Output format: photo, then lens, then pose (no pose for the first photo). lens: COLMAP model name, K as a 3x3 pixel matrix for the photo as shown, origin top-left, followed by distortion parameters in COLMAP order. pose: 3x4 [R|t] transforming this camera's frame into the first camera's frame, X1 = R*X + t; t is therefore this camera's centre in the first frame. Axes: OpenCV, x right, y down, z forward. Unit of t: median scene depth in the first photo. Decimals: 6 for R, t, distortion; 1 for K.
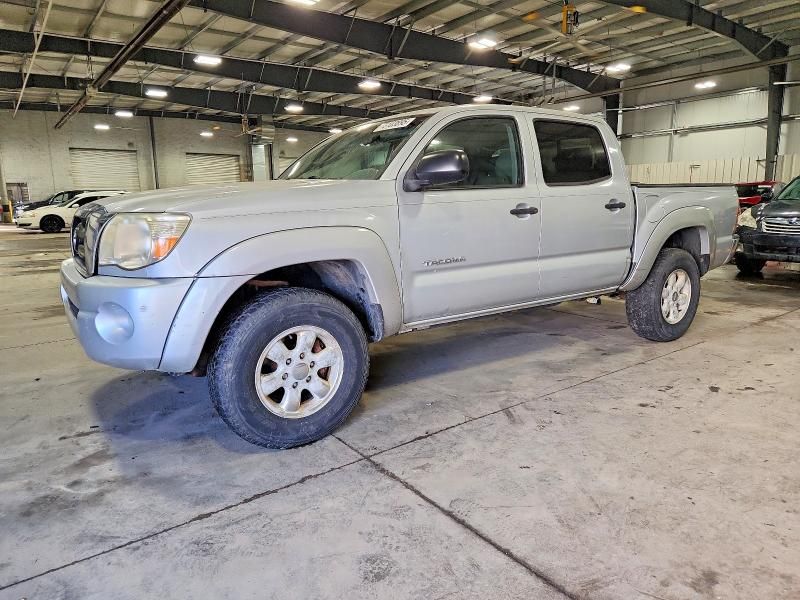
lens RADIAL K [[528.2, 0, 400.0], [0, 528.2, 300.0], [0, 0, 1]] dist [0.067328, -0.058608]
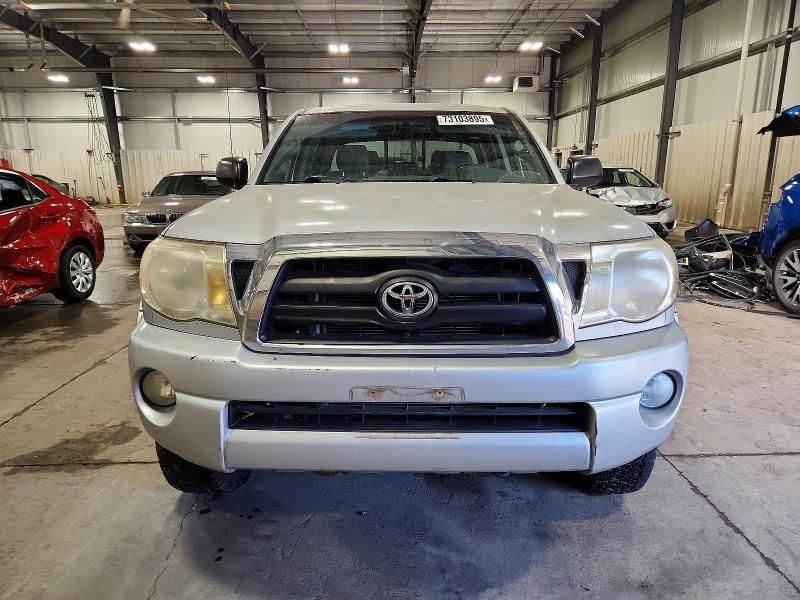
lens RADIAL K [[528.2, 0, 400.0], [0, 528.2, 300.0], [0, 0, 1]] dist [0.067328, -0.058608]
pose [[0.586558, -0.170294, 0.791802, -0.147482], [0.148726, 0.983667, 0.101385, -0.023731], [-0.796135, 0.058294, 0.602305, 0.098303]]
